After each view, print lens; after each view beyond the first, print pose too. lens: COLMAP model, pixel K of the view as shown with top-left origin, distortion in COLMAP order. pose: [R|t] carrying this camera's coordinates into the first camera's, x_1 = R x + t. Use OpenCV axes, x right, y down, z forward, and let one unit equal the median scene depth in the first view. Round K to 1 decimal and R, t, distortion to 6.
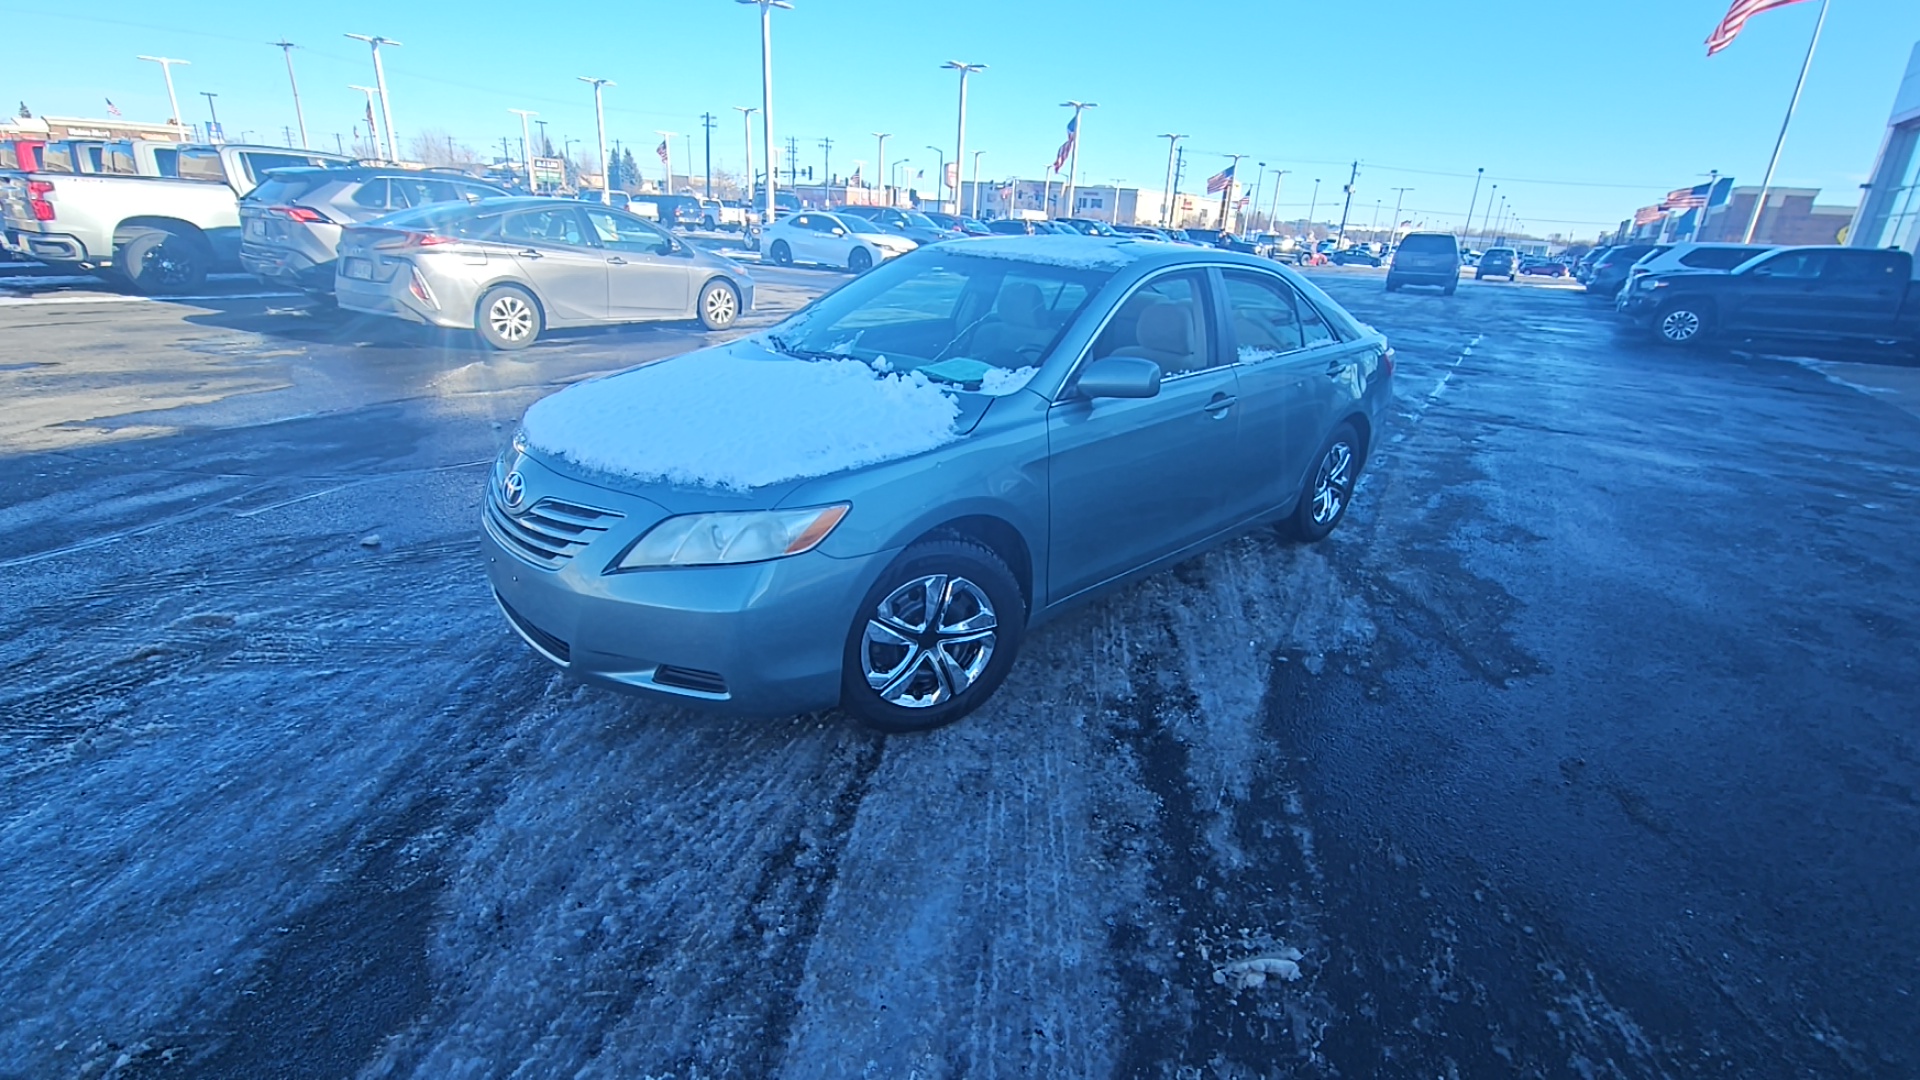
lens RADIAL K [[852.6, 0, 977.0], [0, 852.6, 543.4], [0, 0, 1]] dist [0.000073, -0.000643]
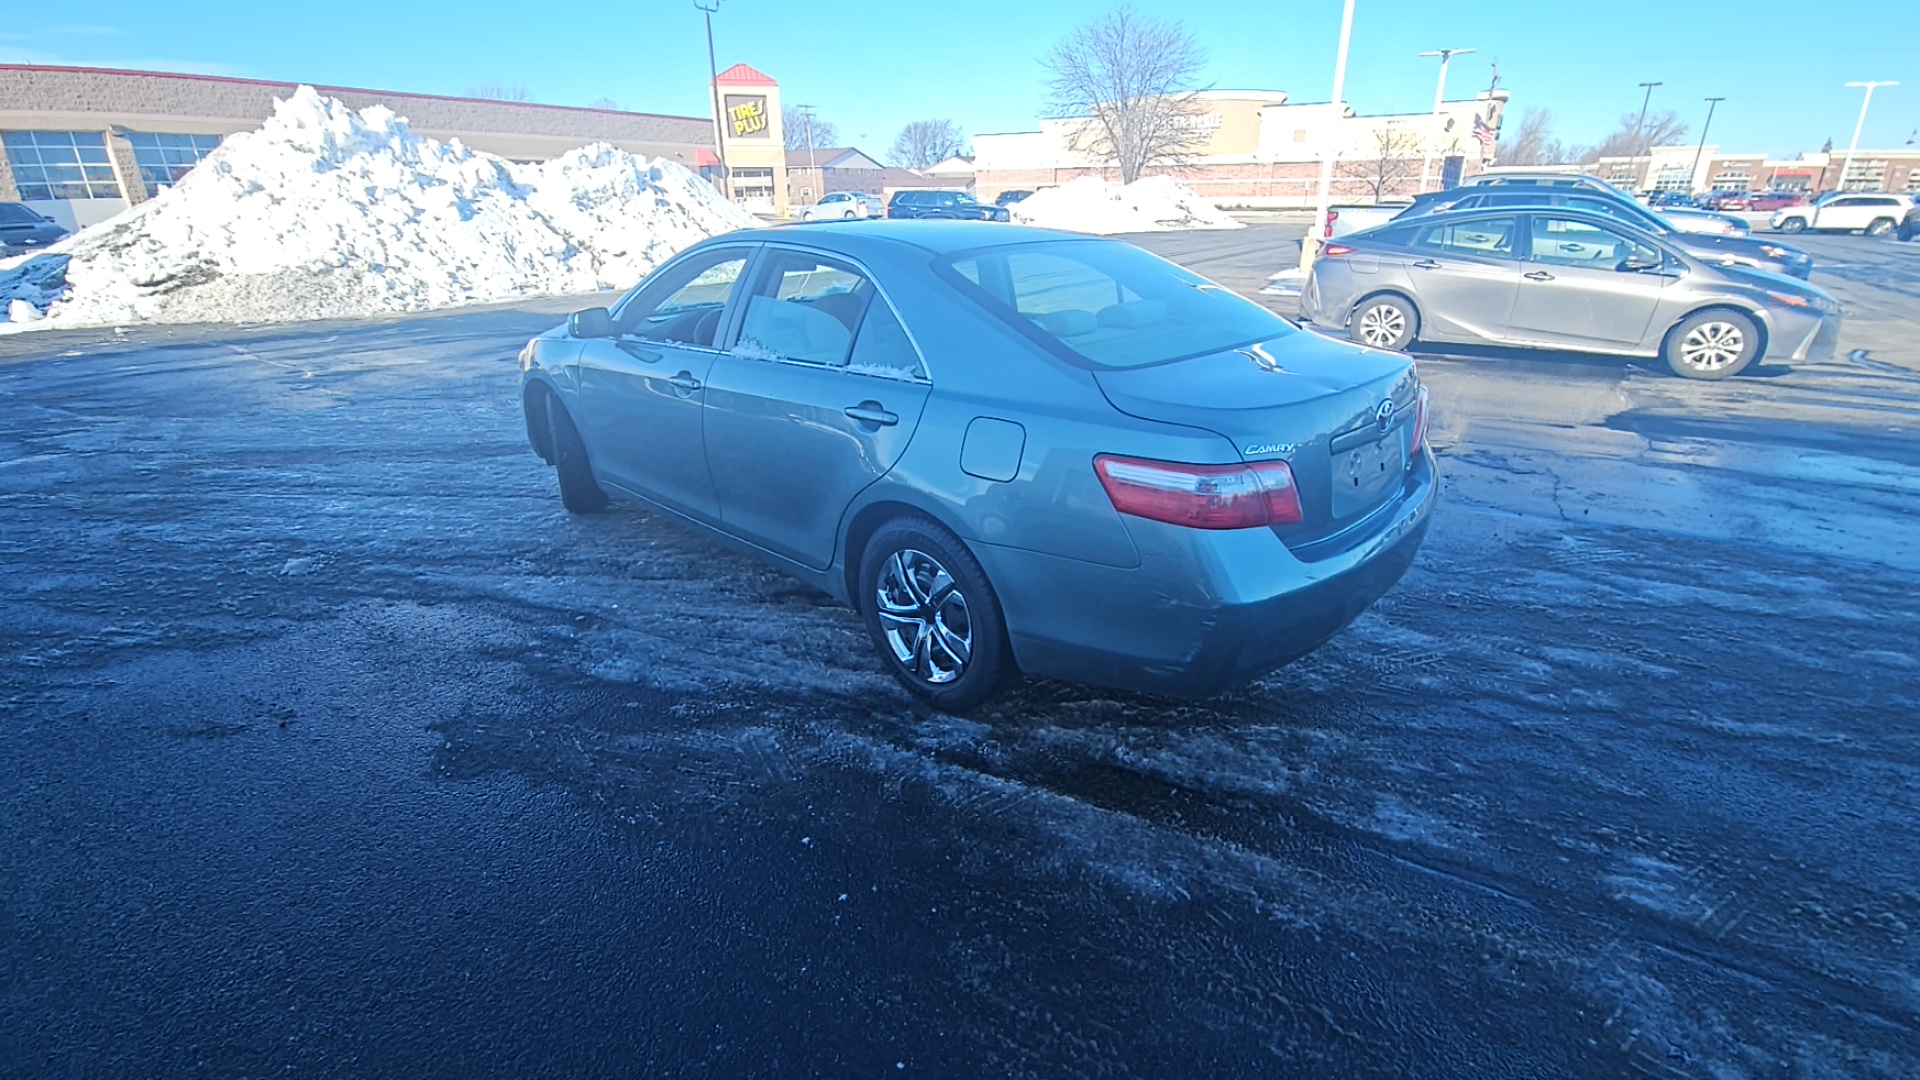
lens RADIAL K [[852.9, 0, 979.4], [0, 852.9, 538.9], [0, 0, 1]] dist [0.012204, -0.009473]
pose [[0.024373, 0.315209, -0.948709, 0.503838], [-0.350755, 0.891358, 0.287143, -0.158970], [0.936150, 0.325766, 0.132287, 0.488319]]
